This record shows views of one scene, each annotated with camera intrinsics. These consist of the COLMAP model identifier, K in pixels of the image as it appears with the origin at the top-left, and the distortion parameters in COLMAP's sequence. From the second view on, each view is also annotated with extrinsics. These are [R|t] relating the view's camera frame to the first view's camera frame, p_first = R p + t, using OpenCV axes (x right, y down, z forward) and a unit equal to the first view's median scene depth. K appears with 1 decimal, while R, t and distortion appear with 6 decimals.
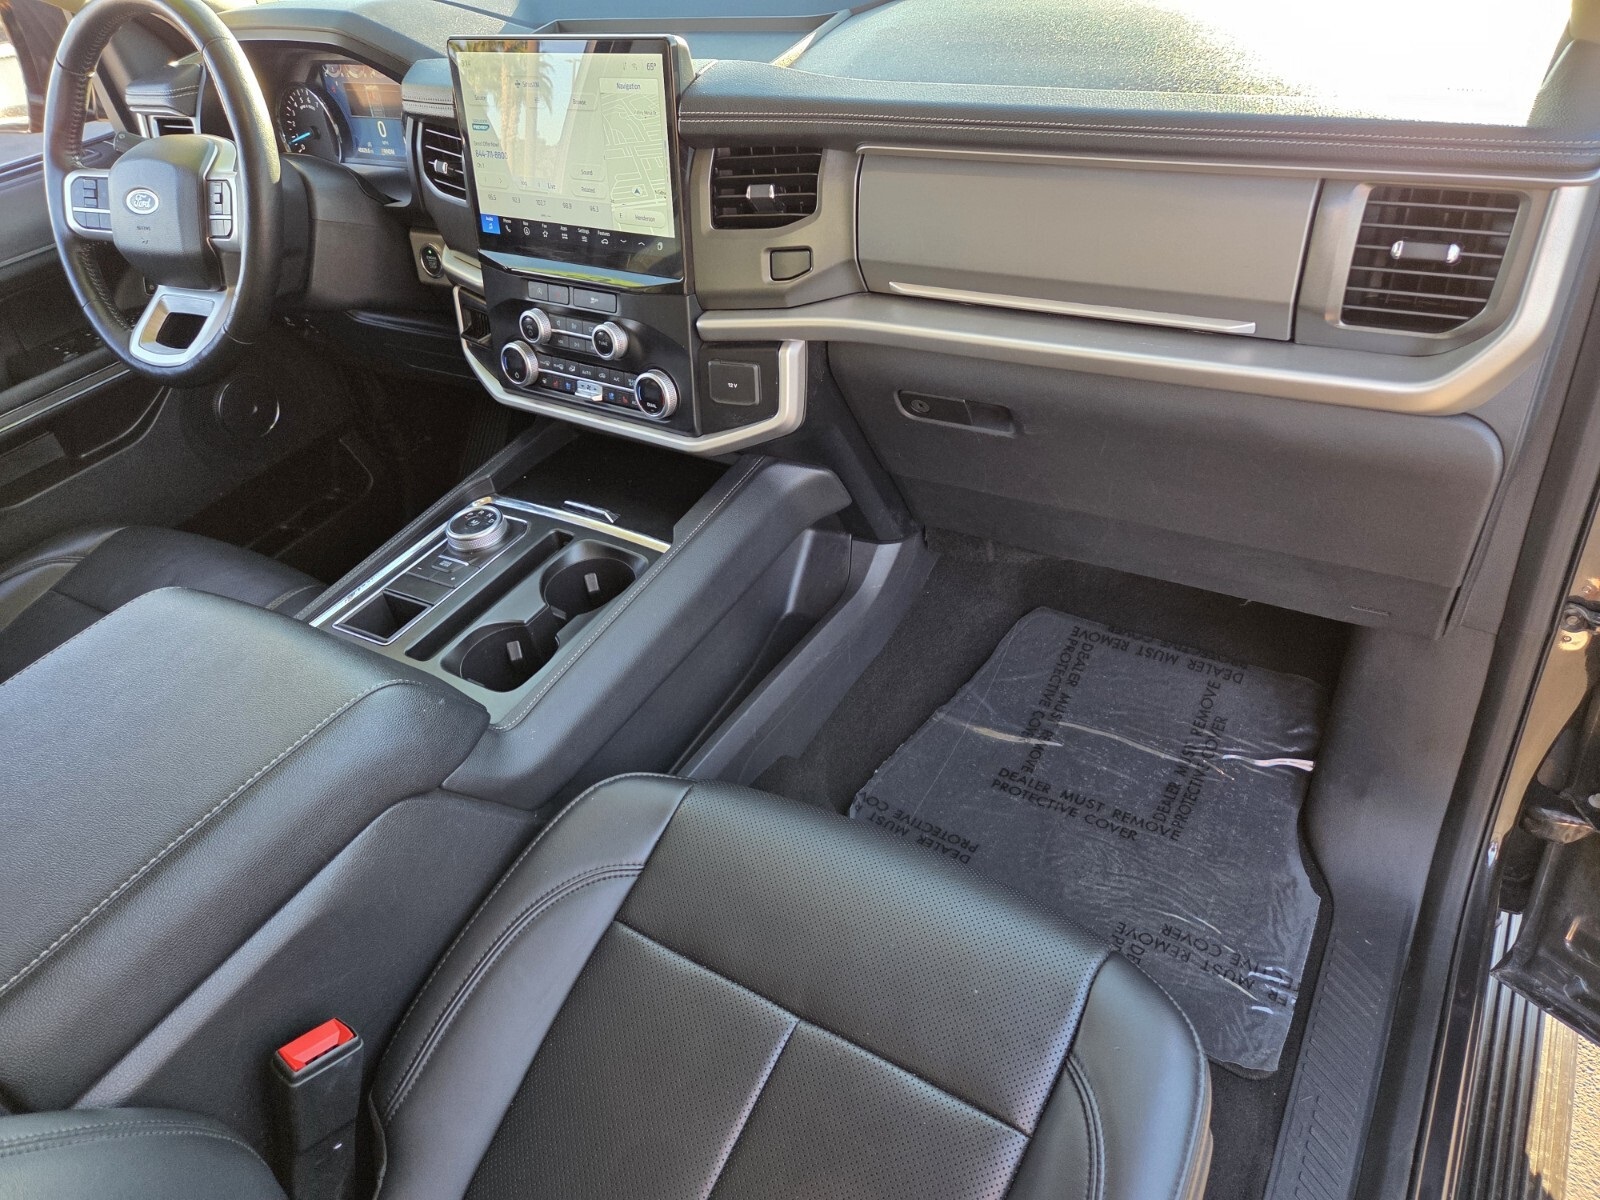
lens RADIAL K [[1070.4, 0, 800.0], [0, 1070.4, 600.0], [0, 0, 1]] dist [0.073541, -0.060399]
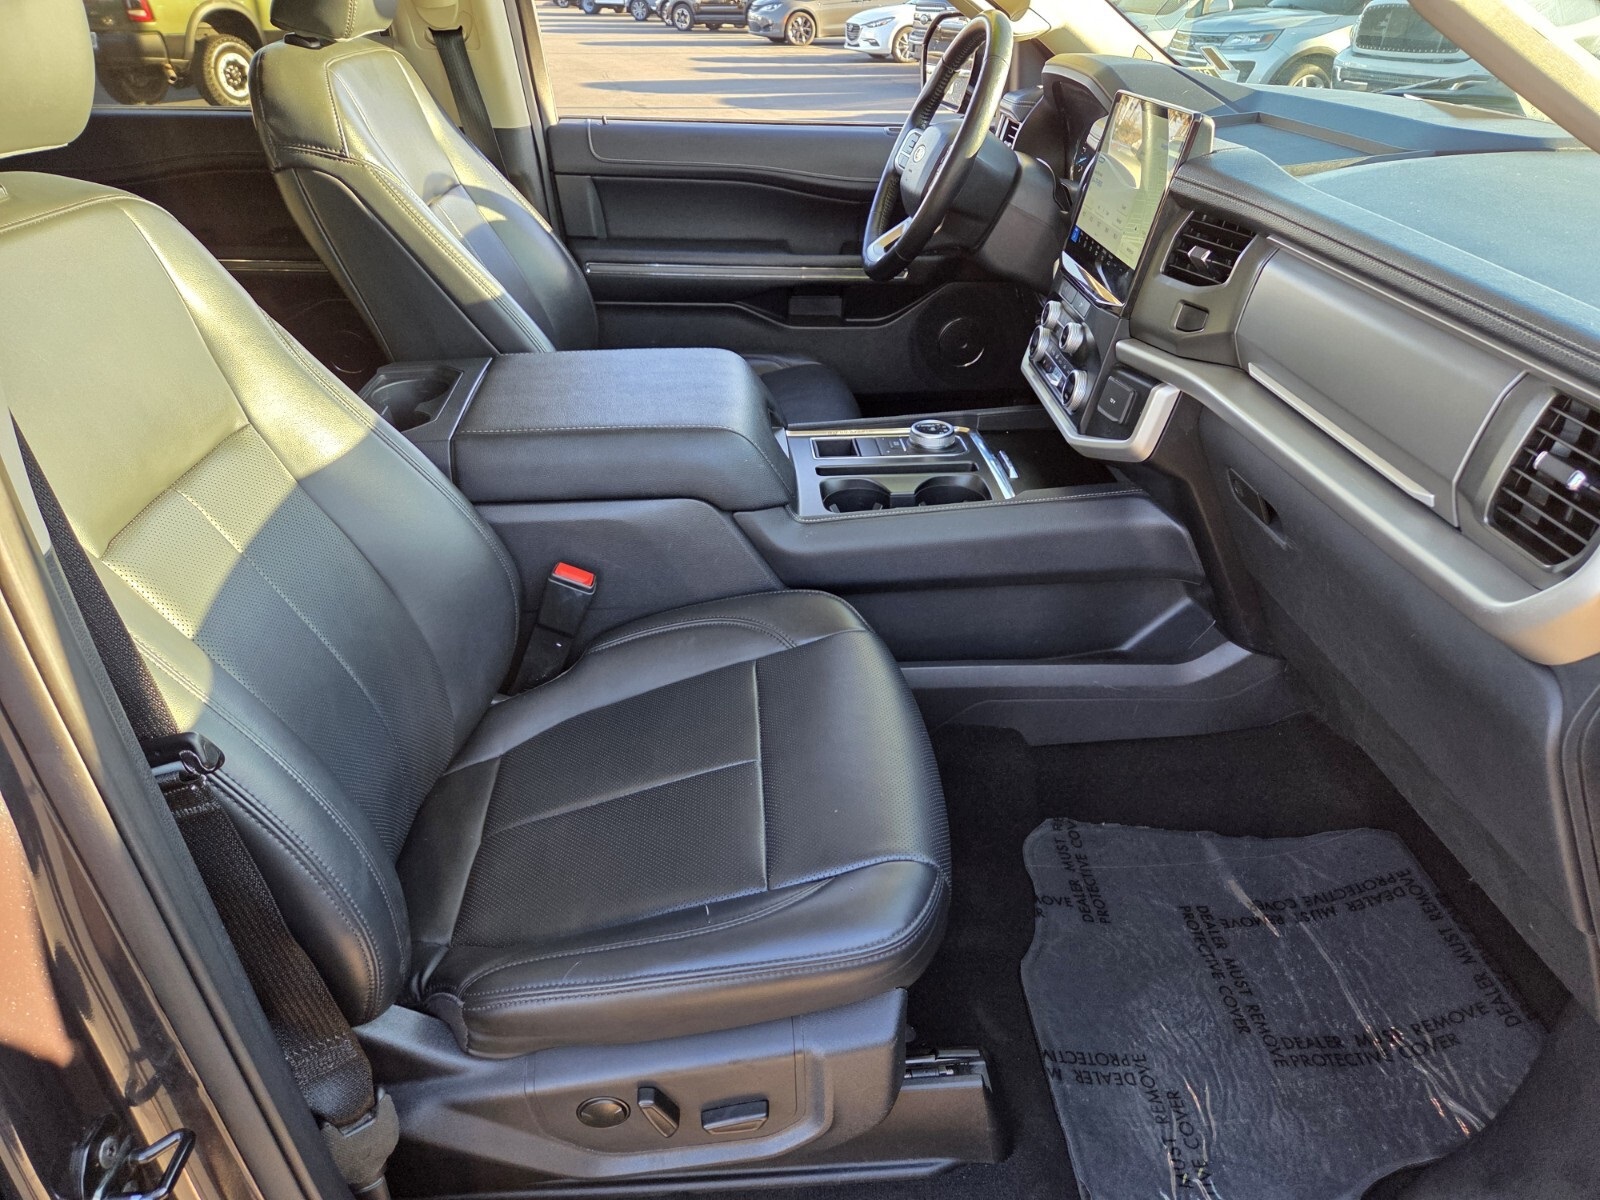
lens RADIAL K [[1070.4, 0, 800.0], [0, 1070.4, 600.0], [0, 0, 1]] dist [0.073541, -0.060399]
pose [[0.584524, 0.517379, -0.625020, 0.545101], [-0.568086, 0.810970, 0.140026, 0.005254], [0.579319, 0.273216, 0.767947, -0.040426]]
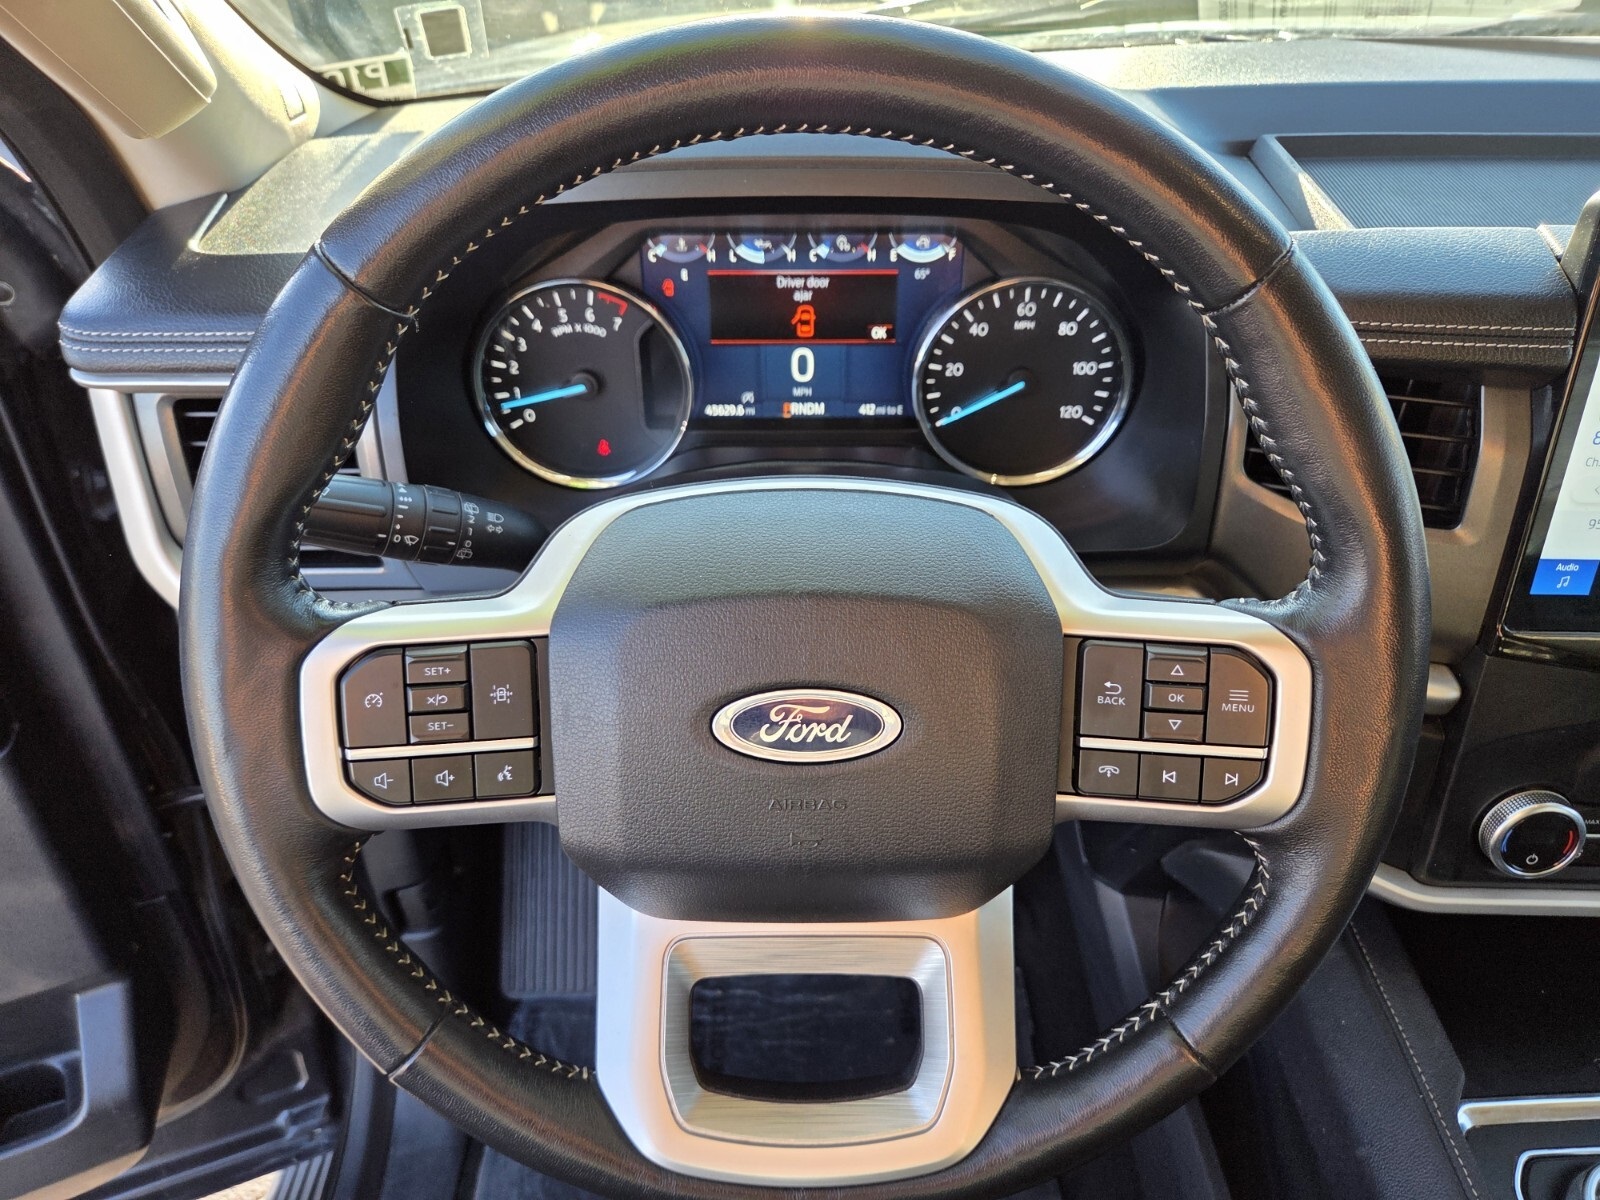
lens RADIAL K [[1070.4, 0, 800.0], [0, 1070.4, 600.0], [0, 0, 1]] dist [0.073541, -0.060399]
pose [[0.841530, -0.214567, 0.495770, -0.784606], [0.243131, 0.969967, 0.007100, -0.426347], [-0.482404, 0.114562, 0.868425, 0.779332]]
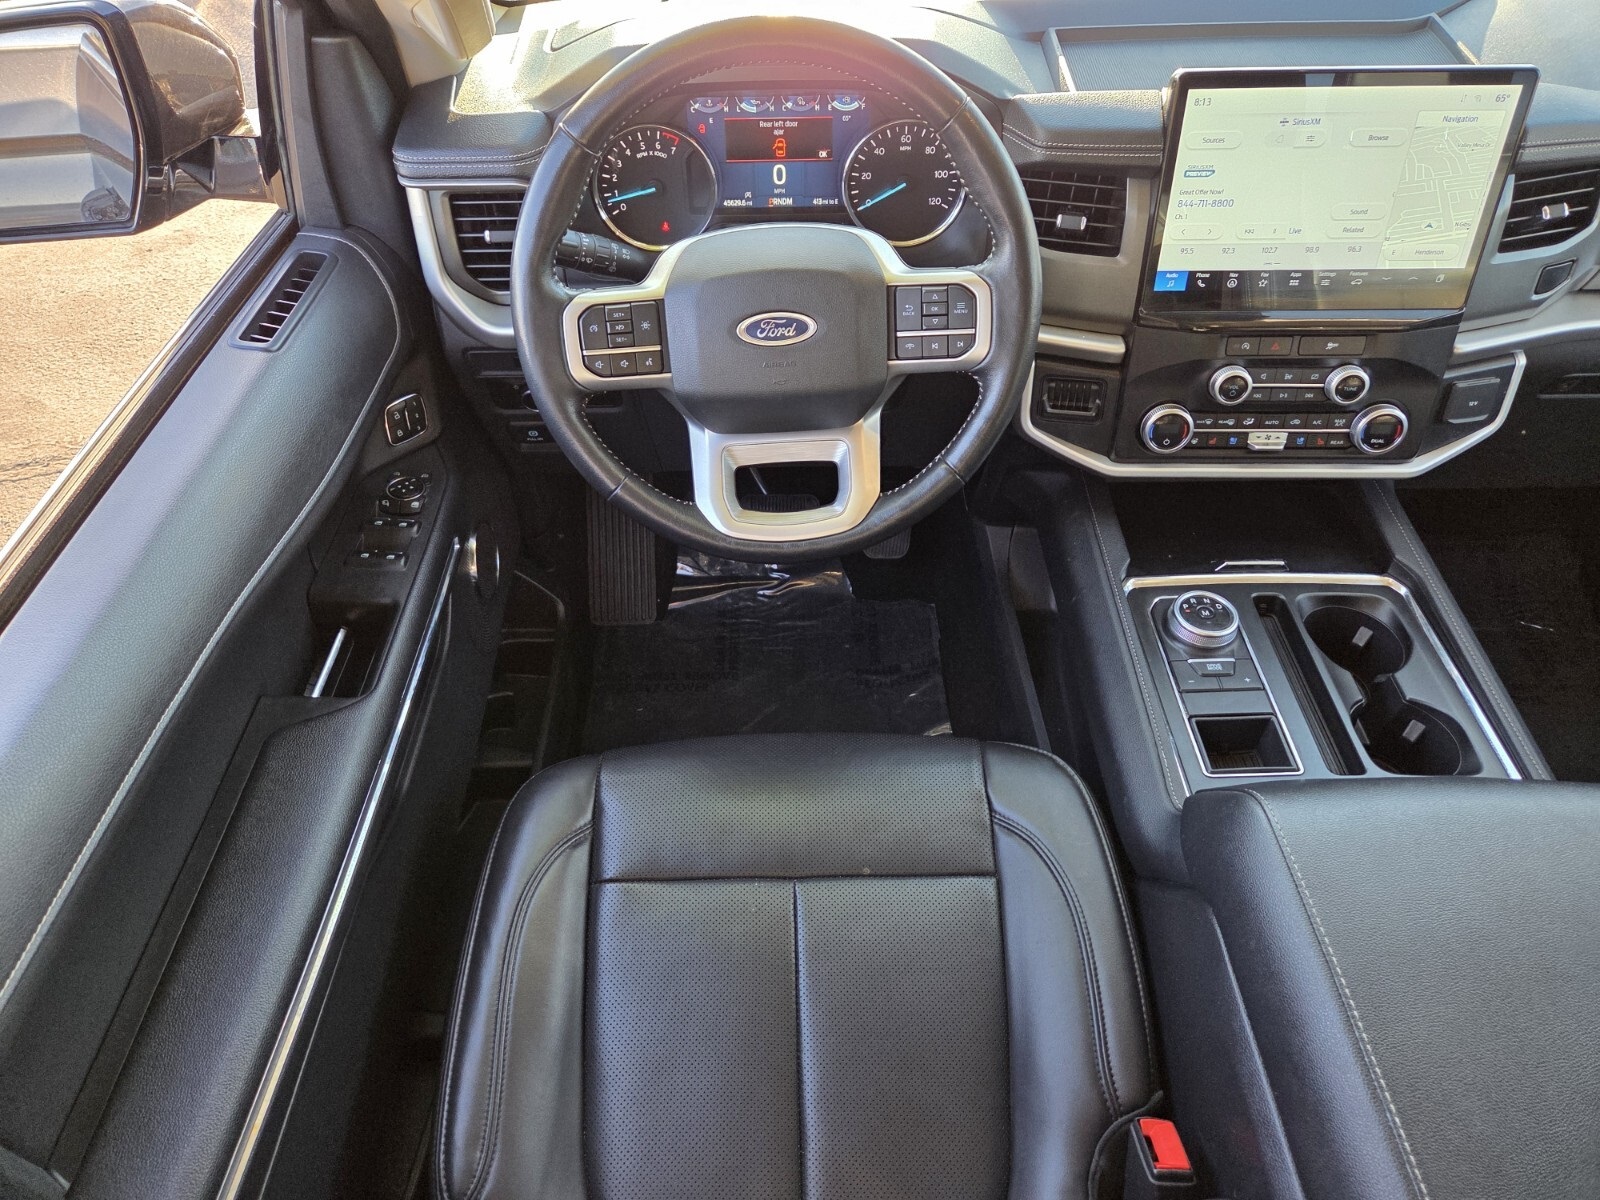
lens RADIAL K [[1070.4, 0, 800.0], [0, 1070.4, 600.0], [0, 0, 1]] dist [0.073541, -0.060399]
pose [[0.832454, -0.294367, 0.469434, -1.035503], [0.258127, 0.955686, 0.141540, -0.306921], [-0.490297, 0.003348, 0.871549, 0.392305]]
